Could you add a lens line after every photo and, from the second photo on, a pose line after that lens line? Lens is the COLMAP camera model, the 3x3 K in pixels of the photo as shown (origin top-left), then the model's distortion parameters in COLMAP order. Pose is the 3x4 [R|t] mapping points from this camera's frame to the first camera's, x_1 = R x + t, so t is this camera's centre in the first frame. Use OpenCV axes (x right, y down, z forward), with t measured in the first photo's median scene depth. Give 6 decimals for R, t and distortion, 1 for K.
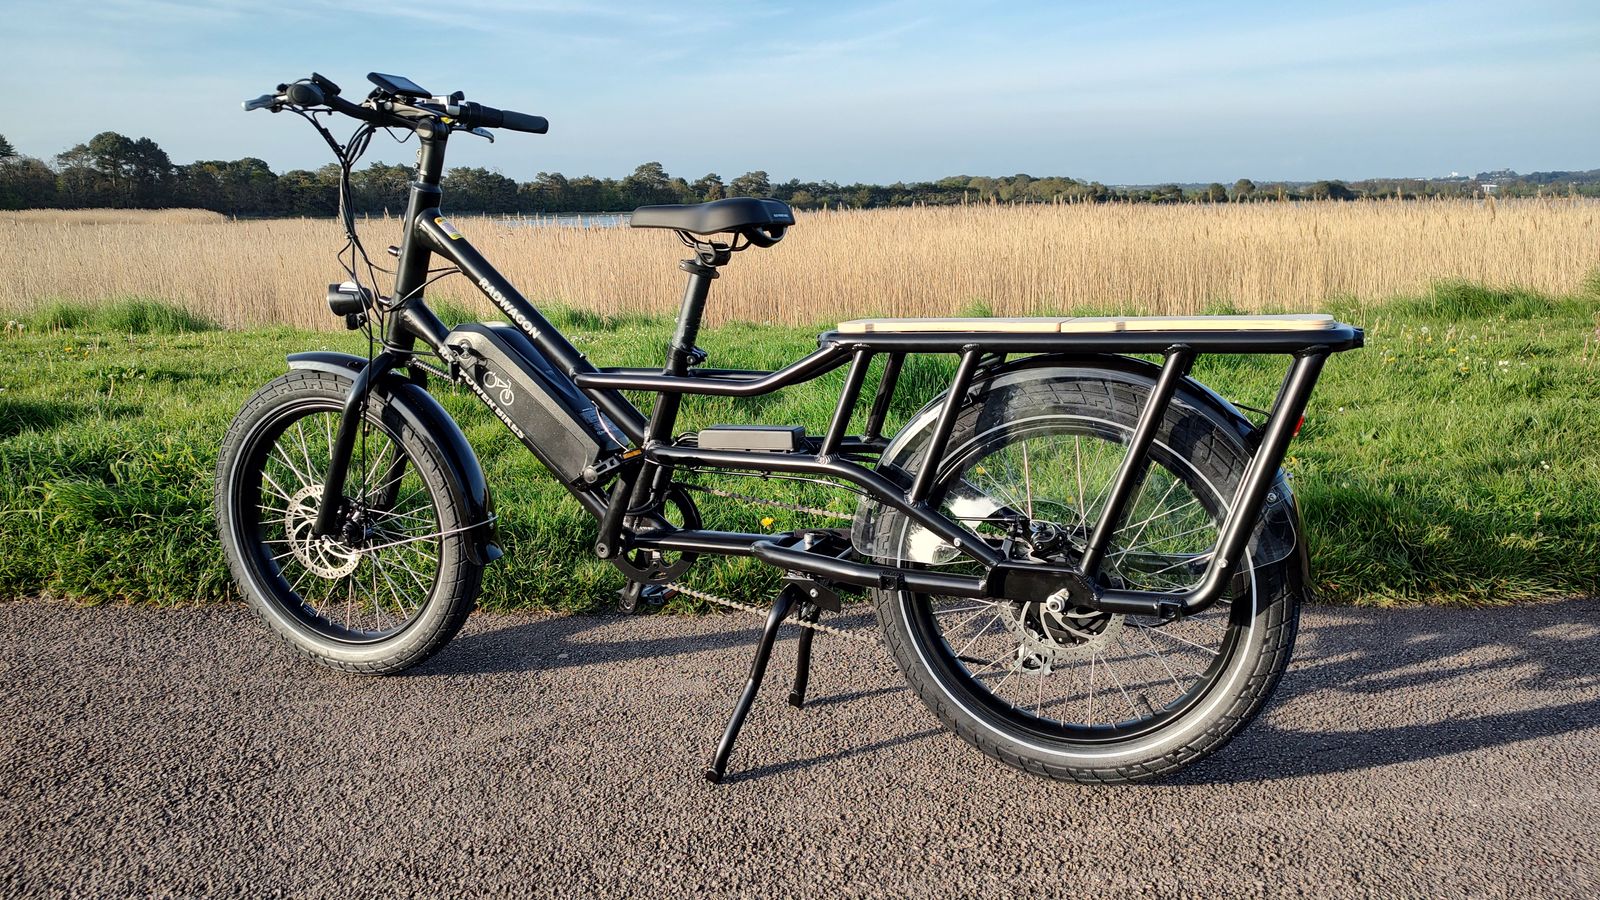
lens RADIAL K [[1132.2, 0, 800.0], [0, 1132.2, 450.0], [0, 0, 1]] dist [0.020598, -0.004832]
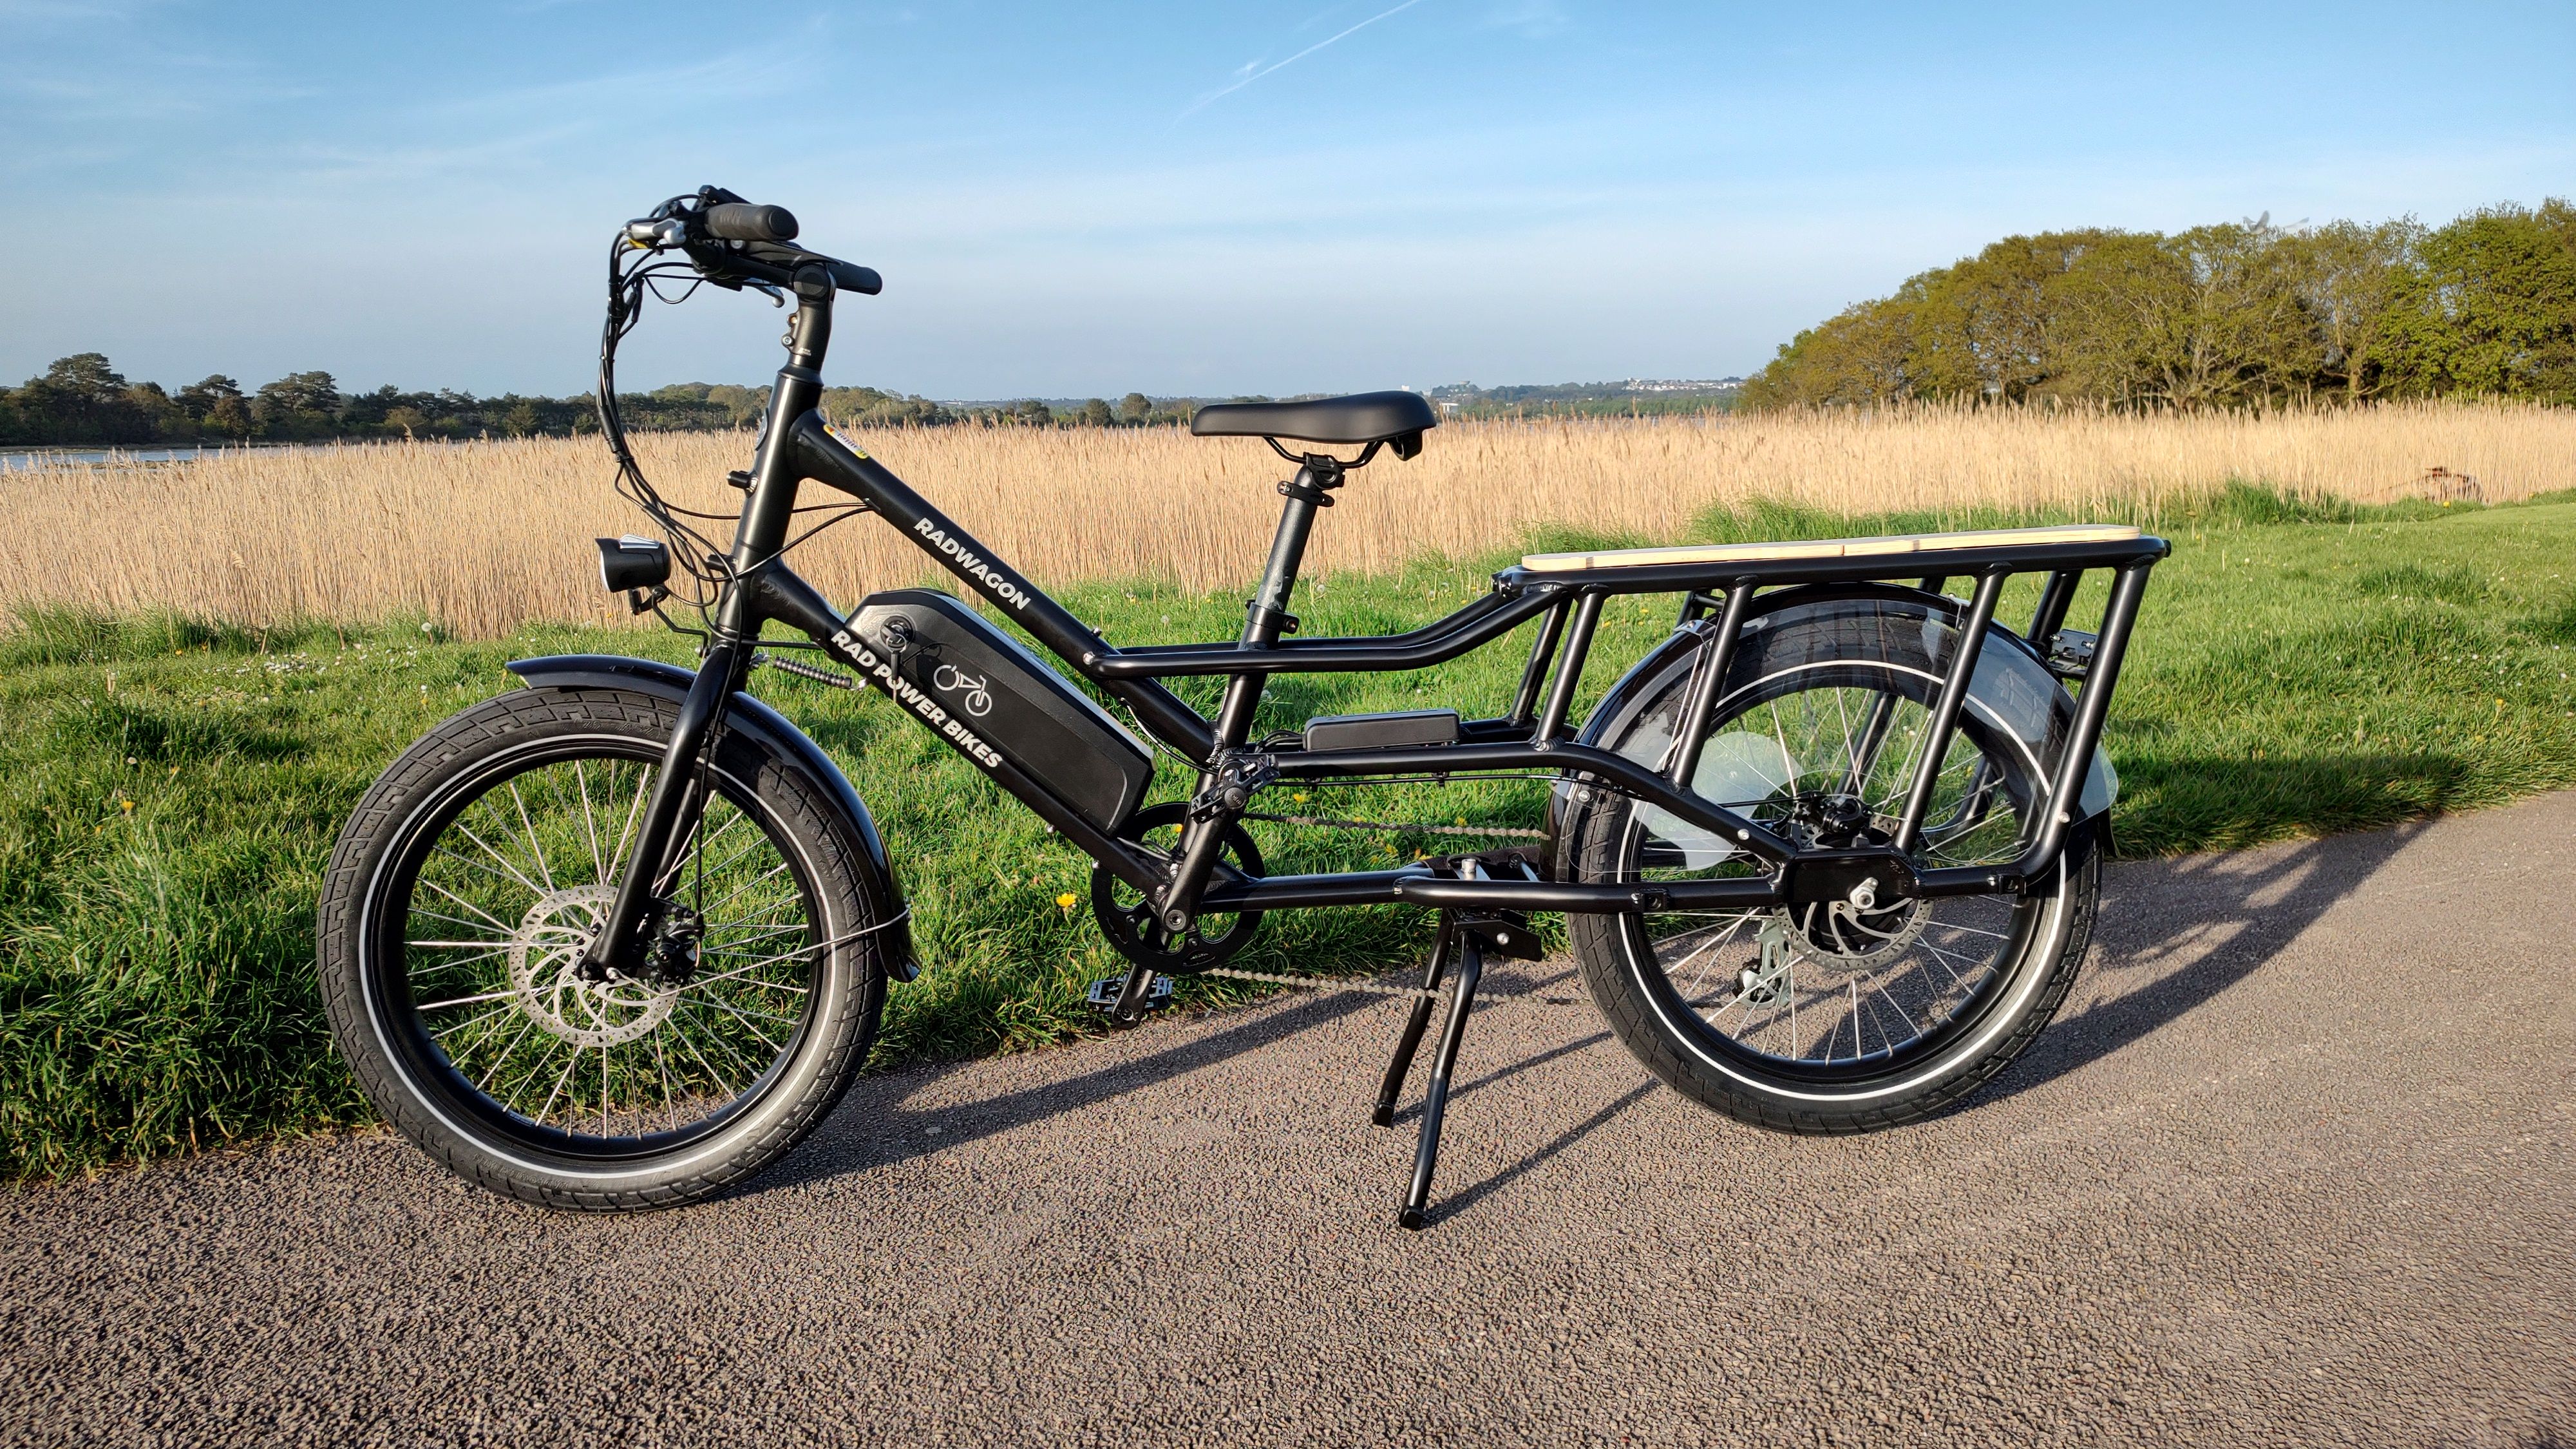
lens RADIAL K [[1822.8, 0, 1288.0], [0, 1822.8, 724.5], [0, 0, 1]] dist [0.020598, -0.004832]
pose [[0.902557, -0.072358, 0.424446, -0.586030], [0.094951, 0.994958, -0.032290, 0.015974], [-0.419969, 0.069445, 0.904877, 0.004891]]
